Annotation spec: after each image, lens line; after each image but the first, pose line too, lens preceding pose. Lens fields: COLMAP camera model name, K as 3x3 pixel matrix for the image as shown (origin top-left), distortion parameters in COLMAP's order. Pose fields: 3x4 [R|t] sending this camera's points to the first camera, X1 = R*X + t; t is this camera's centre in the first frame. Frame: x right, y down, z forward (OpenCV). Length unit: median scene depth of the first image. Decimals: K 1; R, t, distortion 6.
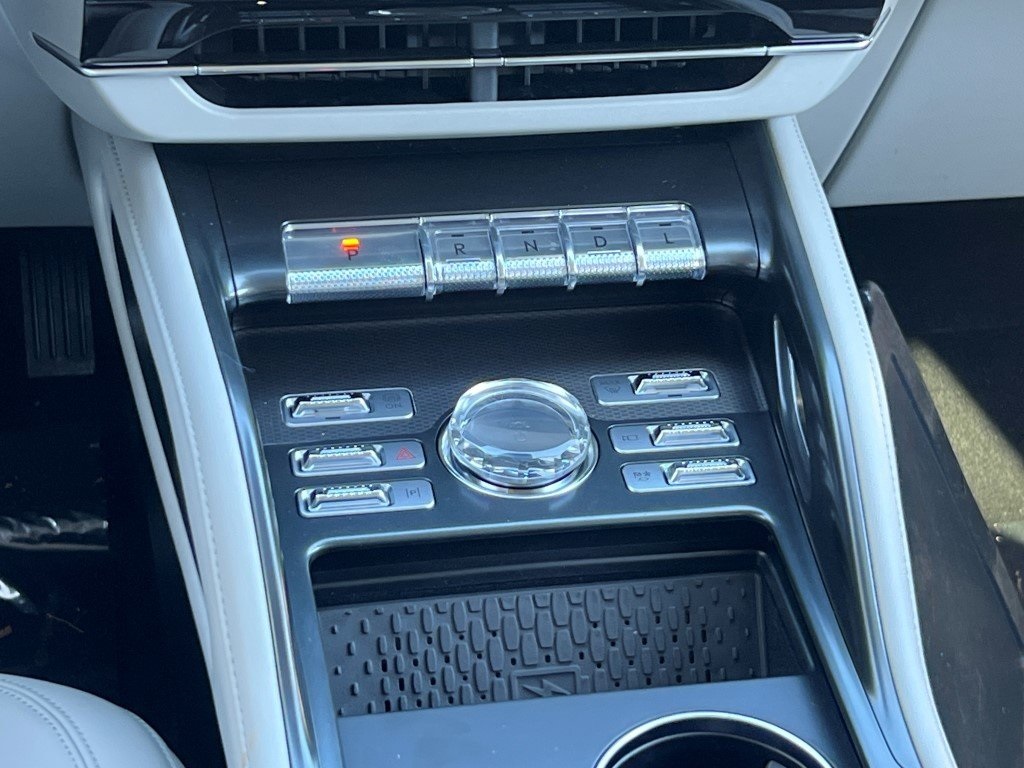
lens RADIAL K [[2268.5, 0, 529.6], [0, 2268.5, 403.8], [0, 0, 1]] dist [0.138385, 0.000000]
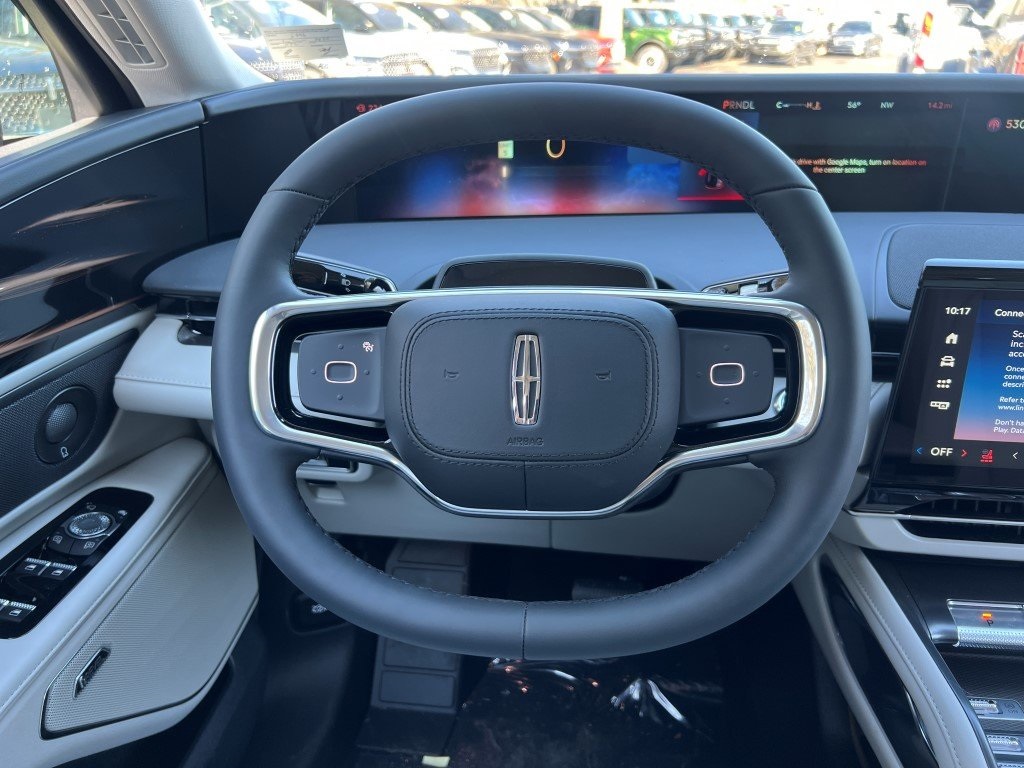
lens RADIAL K [[780.8, 0, 517.1], [0, 780.8, 391.2], [0, 0, 1]] dist [0.027970, -0.030975]
pose [[0.957701, 0.059526, -0.281540, -0.278810], [-0.123656, 0.968564, -0.215852, -0.062371], [0.259840, 0.241536, 0.934956, 0.251883]]
